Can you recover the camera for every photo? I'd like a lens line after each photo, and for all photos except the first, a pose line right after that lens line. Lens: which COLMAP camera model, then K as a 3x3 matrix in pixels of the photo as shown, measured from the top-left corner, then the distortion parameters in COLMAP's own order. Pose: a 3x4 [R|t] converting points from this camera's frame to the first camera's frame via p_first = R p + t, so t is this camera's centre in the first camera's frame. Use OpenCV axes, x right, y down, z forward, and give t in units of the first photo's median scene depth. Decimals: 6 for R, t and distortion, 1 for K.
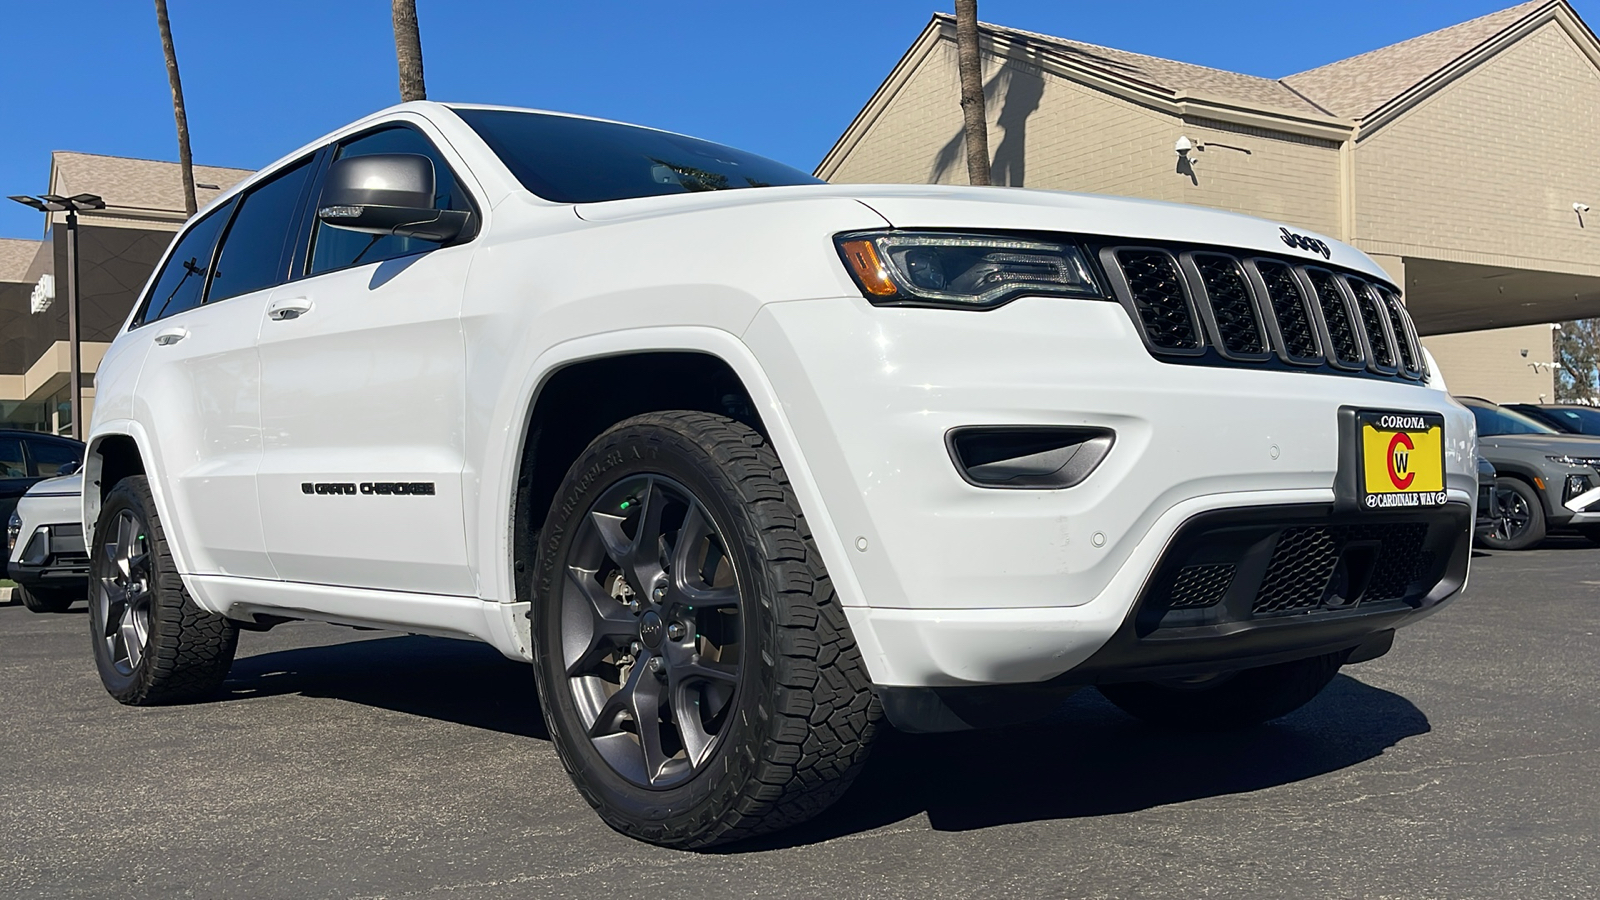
lens RADIAL K [[1427.5, 0, 795.5], [0, 1427.5, 444.8], [0, 0, 1]] dist [0.035472, -0.017658]
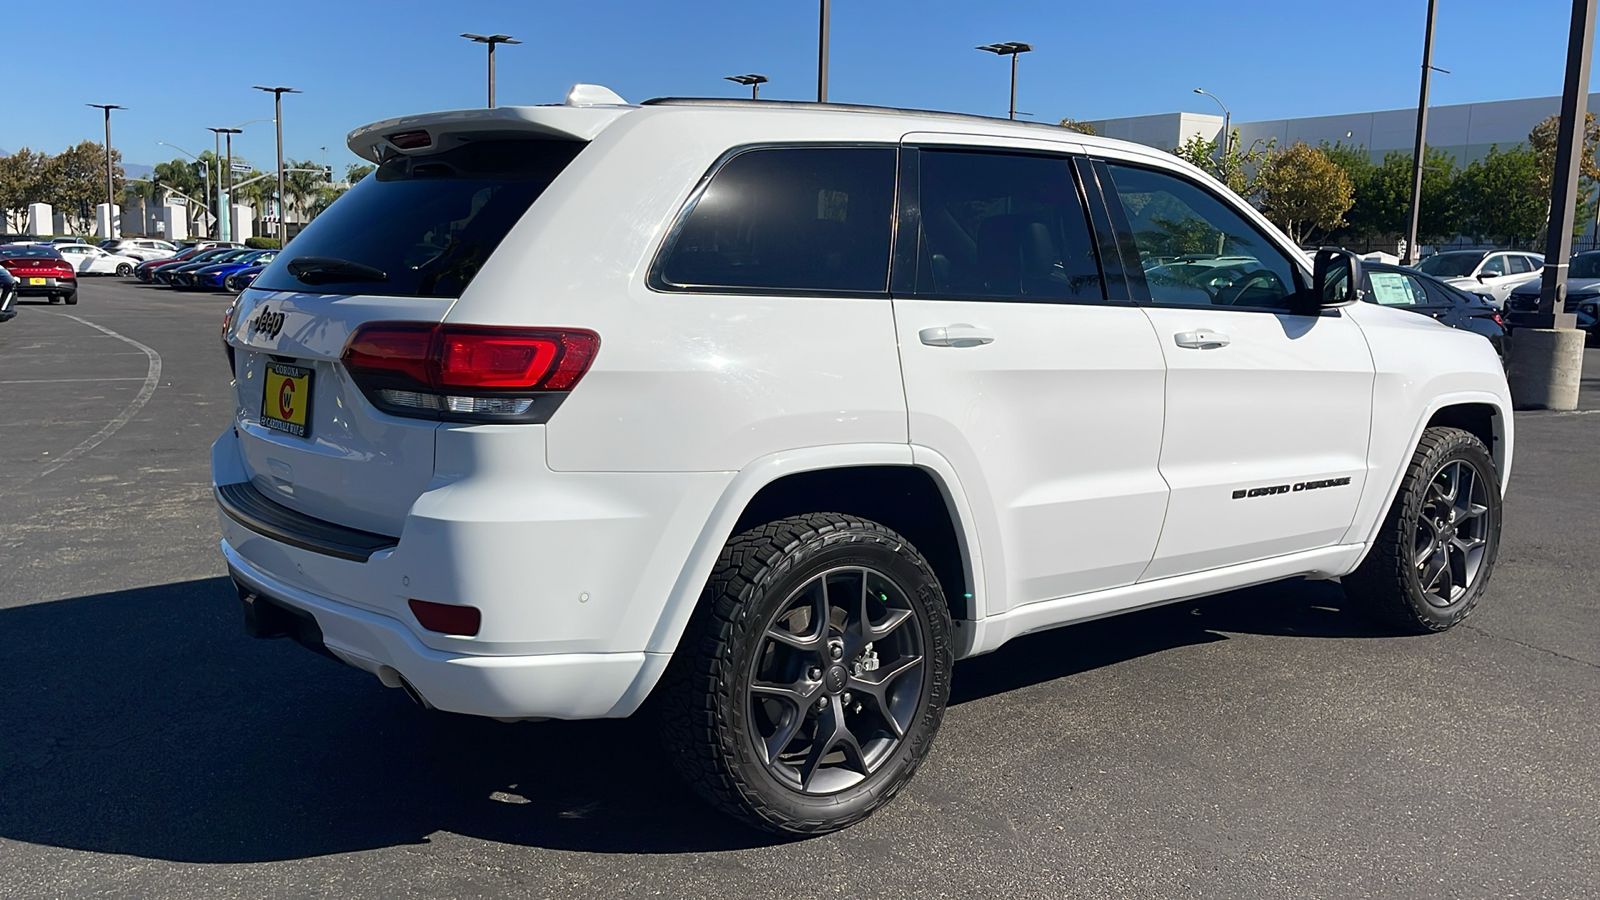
lens RADIAL K [[1427.5, 0, 795.5], [0, 1427.5, 444.8], [0, 0, 1]] dist [0.035472, -0.017658]
pose [[0.025821, -0.107941, 0.993822, -1.953894], [-0.057907, 0.992323, 0.109283, -0.154307], [-0.997988, -0.060371, 0.019372, 1.699915]]
